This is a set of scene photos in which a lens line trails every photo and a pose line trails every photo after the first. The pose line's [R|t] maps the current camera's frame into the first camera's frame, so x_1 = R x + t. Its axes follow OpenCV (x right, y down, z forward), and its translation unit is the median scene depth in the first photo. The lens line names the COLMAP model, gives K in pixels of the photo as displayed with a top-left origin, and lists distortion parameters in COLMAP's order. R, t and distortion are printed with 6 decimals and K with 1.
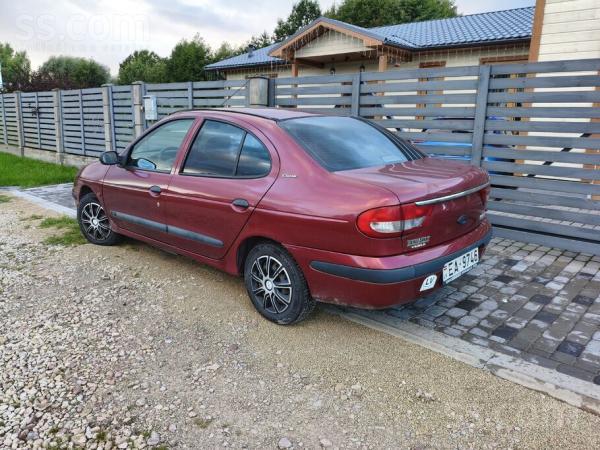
lens RADIAL K [[458.4, 0, 304.6], [0, 458.4, 224.2], [0, 0, 1]] dist [0.053163, -0.093448]
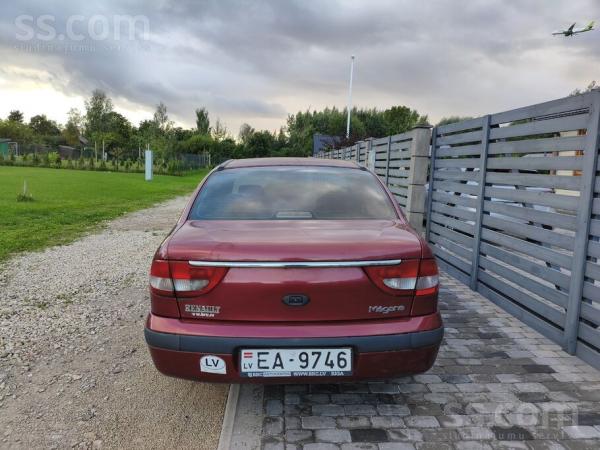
lens RADIAL K [[458.4, 0, 304.6], [0, 458.4, 224.2], [0, 0, 1]] dist [0.053163, -0.093448]
pose [[0.700371, 0.094213, -0.707534, 0.837177], [-0.177068, 0.983199, -0.044356, -0.097035], [0.691467, 0.156347, 0.705286, 0.451805]]
